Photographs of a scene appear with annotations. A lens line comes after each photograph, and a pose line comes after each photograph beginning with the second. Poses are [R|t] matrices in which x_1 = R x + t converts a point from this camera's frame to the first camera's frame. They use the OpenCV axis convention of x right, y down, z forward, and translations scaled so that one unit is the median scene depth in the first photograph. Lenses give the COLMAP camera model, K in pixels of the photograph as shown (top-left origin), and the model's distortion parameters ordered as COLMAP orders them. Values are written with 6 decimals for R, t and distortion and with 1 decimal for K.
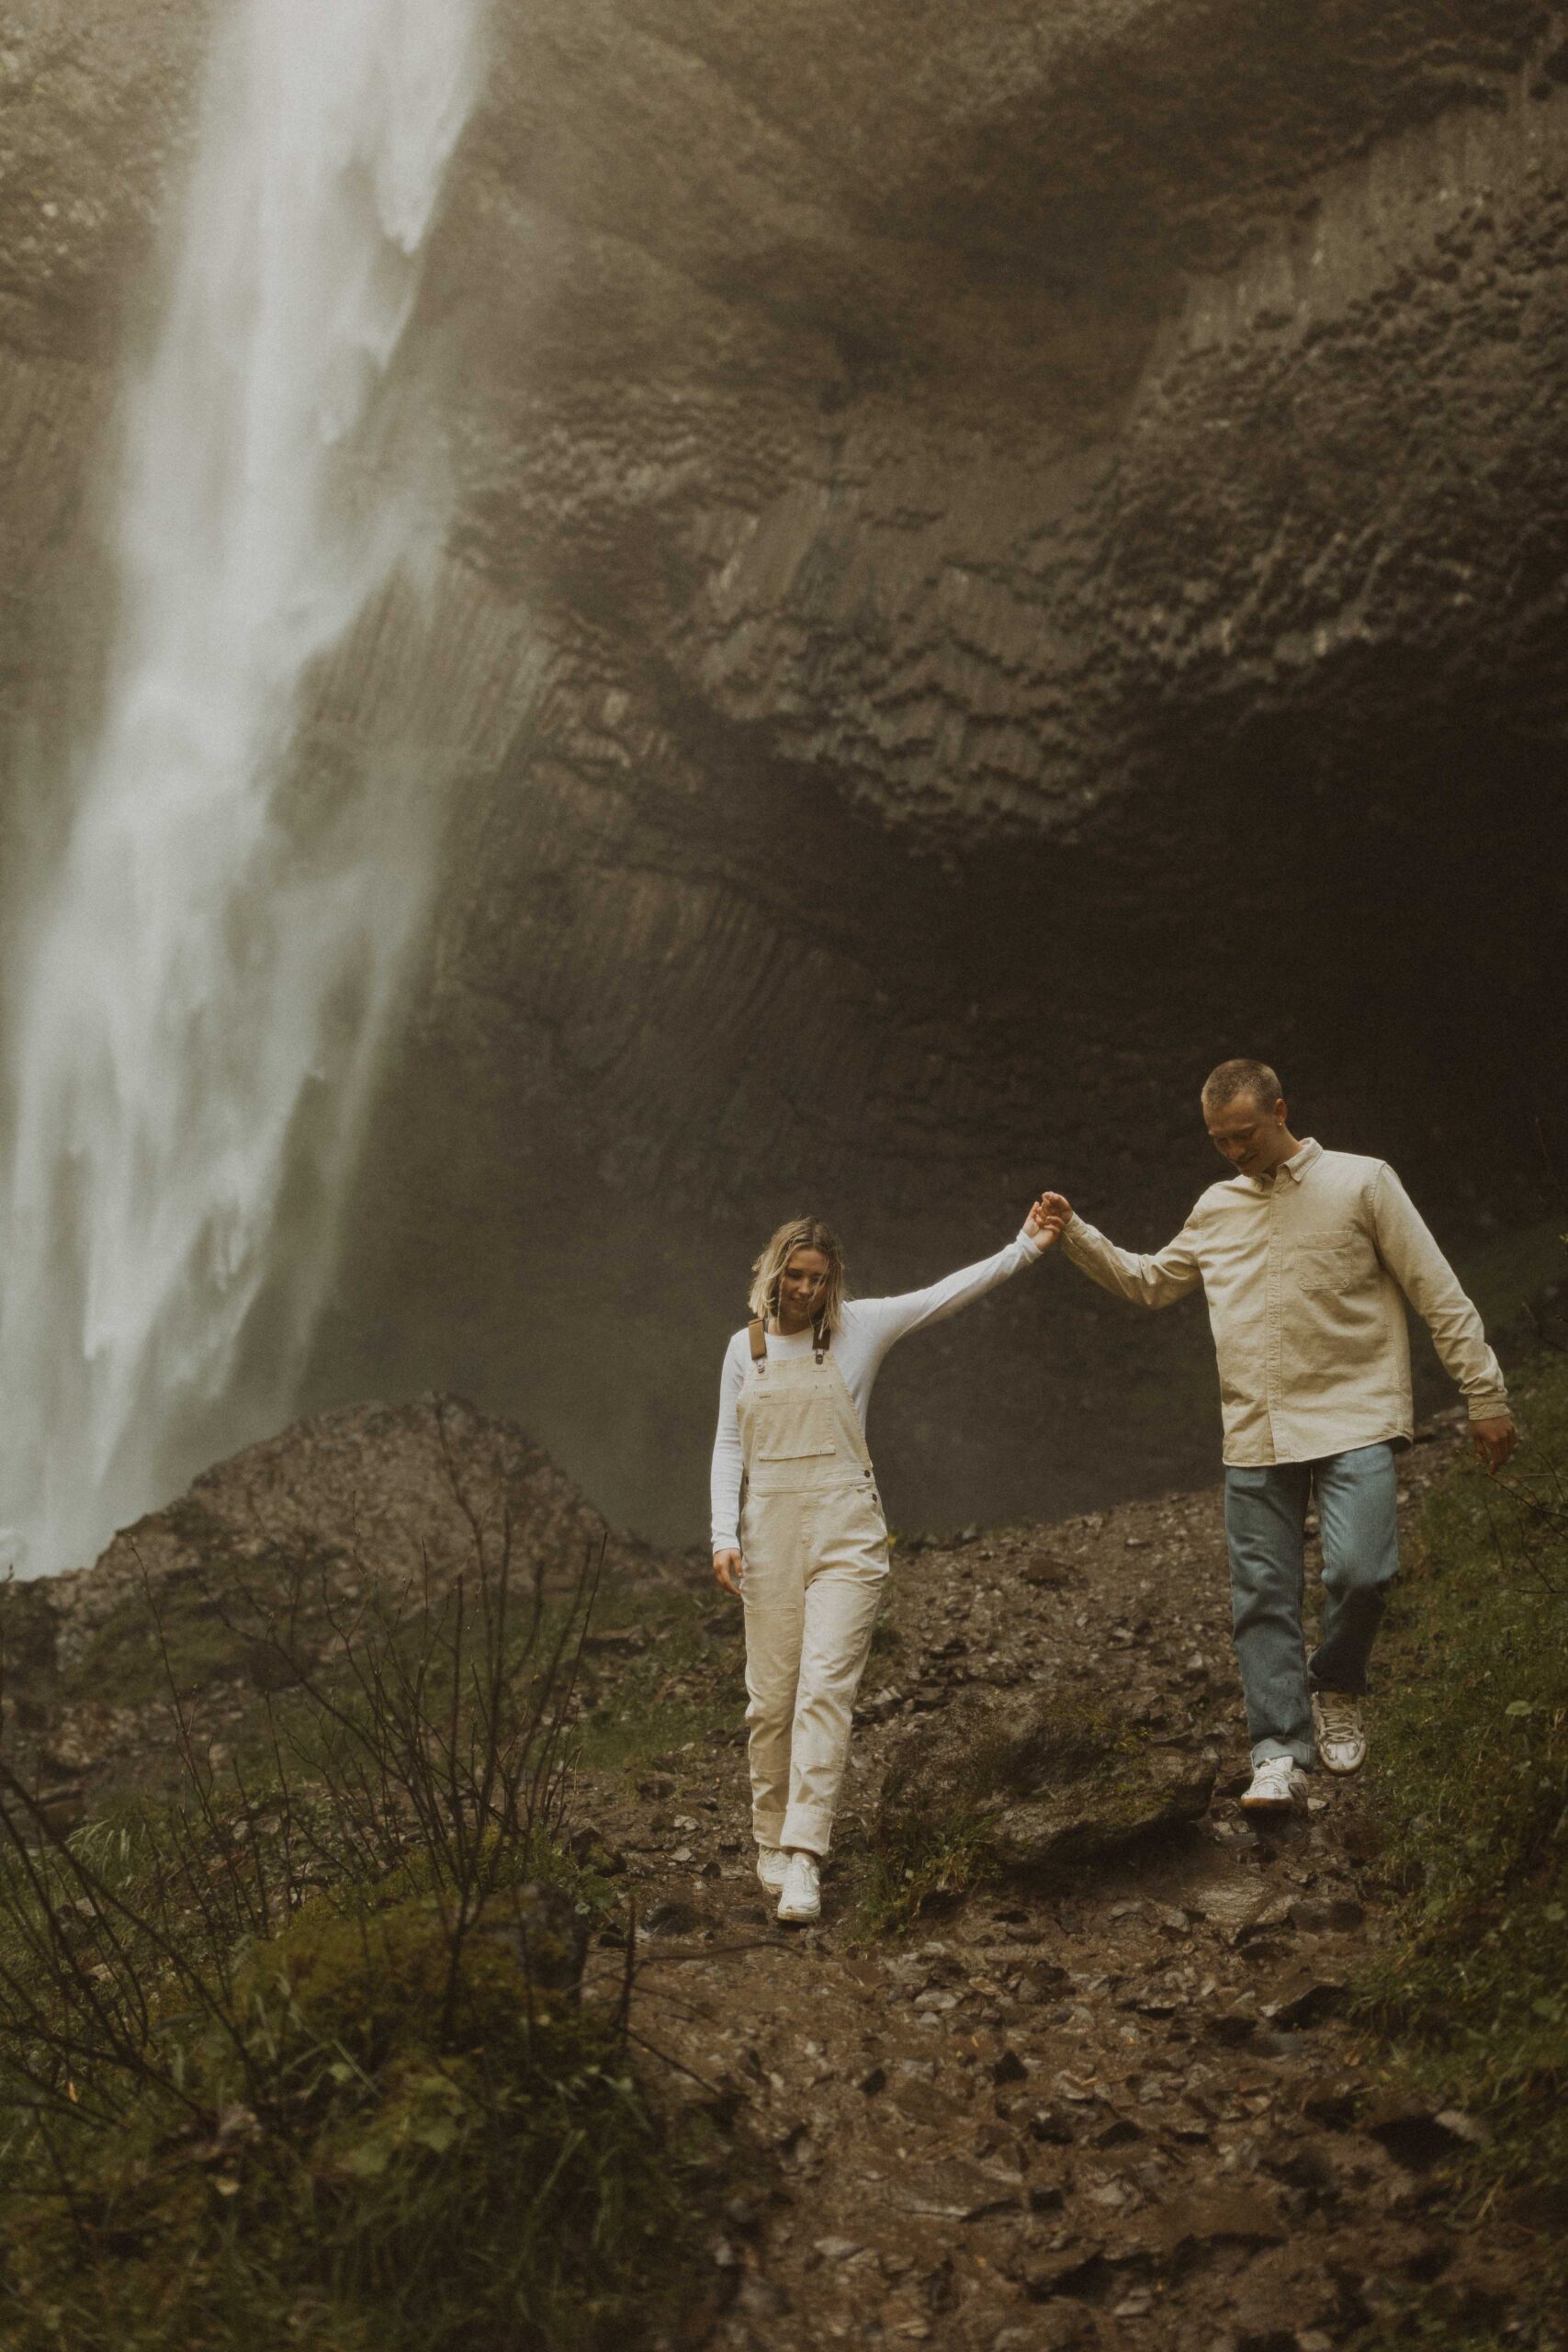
lens RADIAL K [[2553.9, 0, 784.0], [0, 2553.9, 1176.0], [0, 0, 1]] dist [-0.040394, 0.007506]
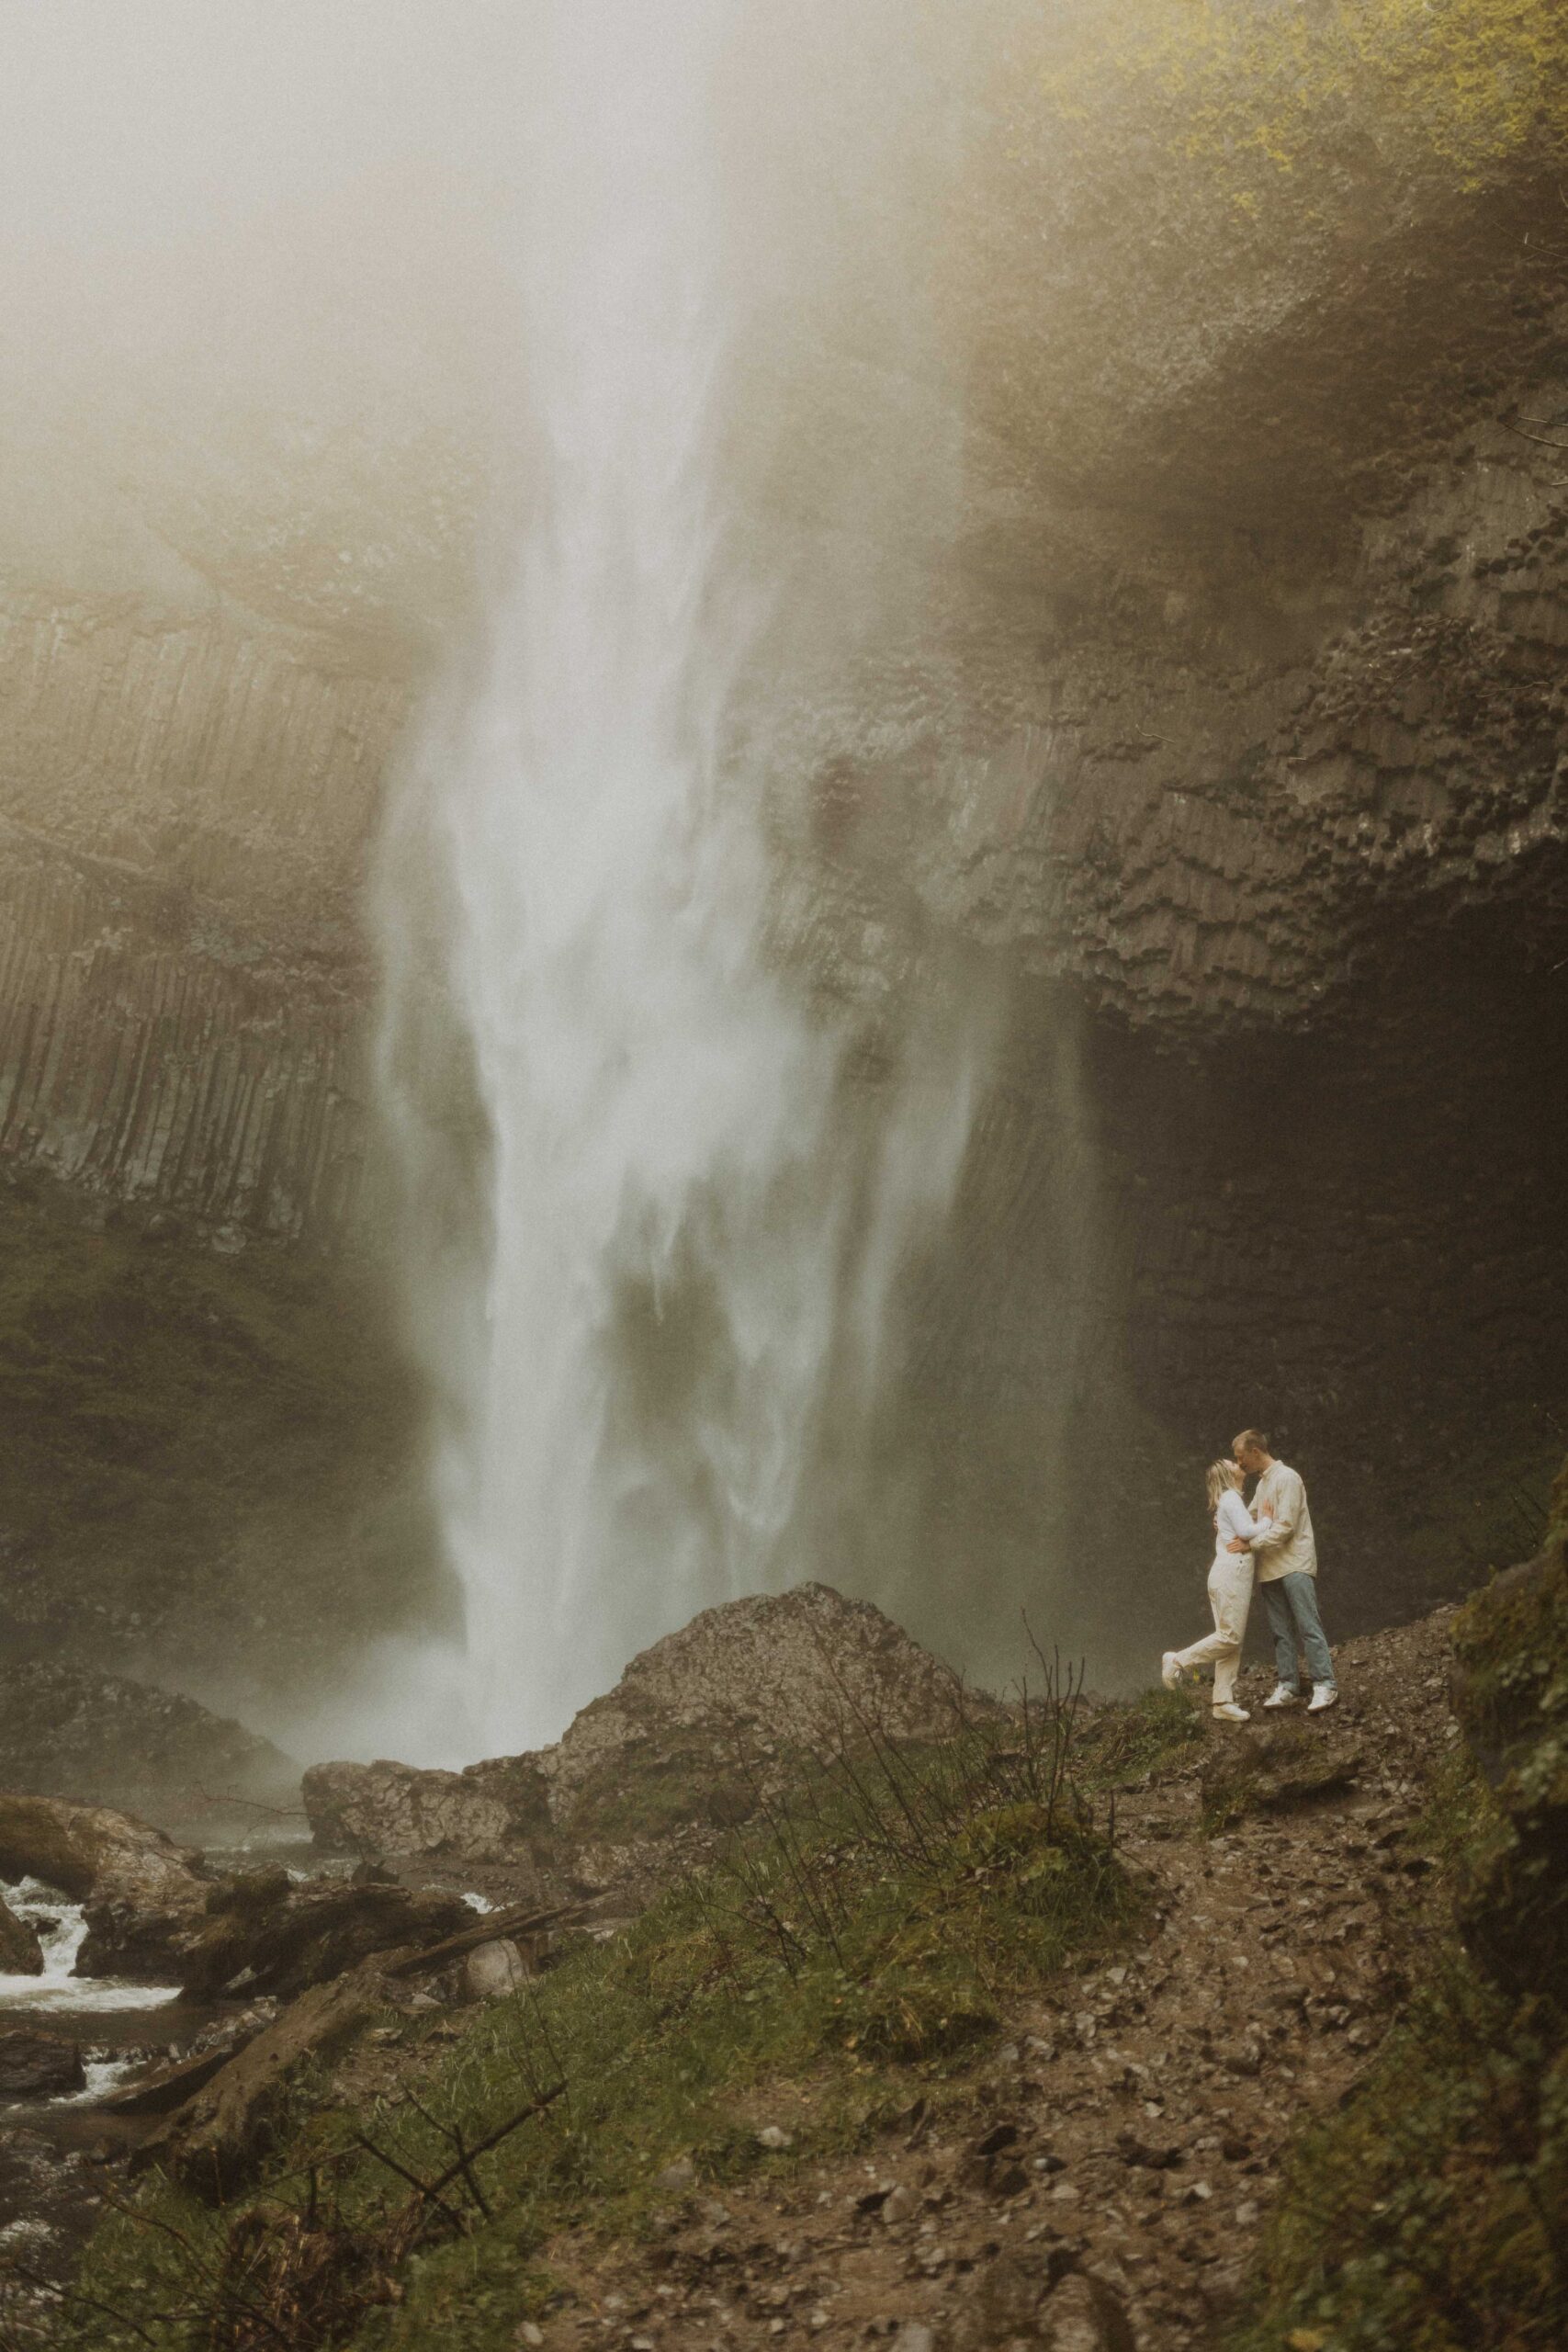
lens RADIAL K [[2581.8, 0, 718.4], [0, 2581.8, 1108.9], [0, 0, 1]] dist [-0.004753, -0.032314]
pose [[0.988938, -0.086626, -0.120405, -0.005449], [0.075534, 0.992720, -0.093819, -0.014422], [0.127656, 0.083687, 0.988282, -0.125552]]
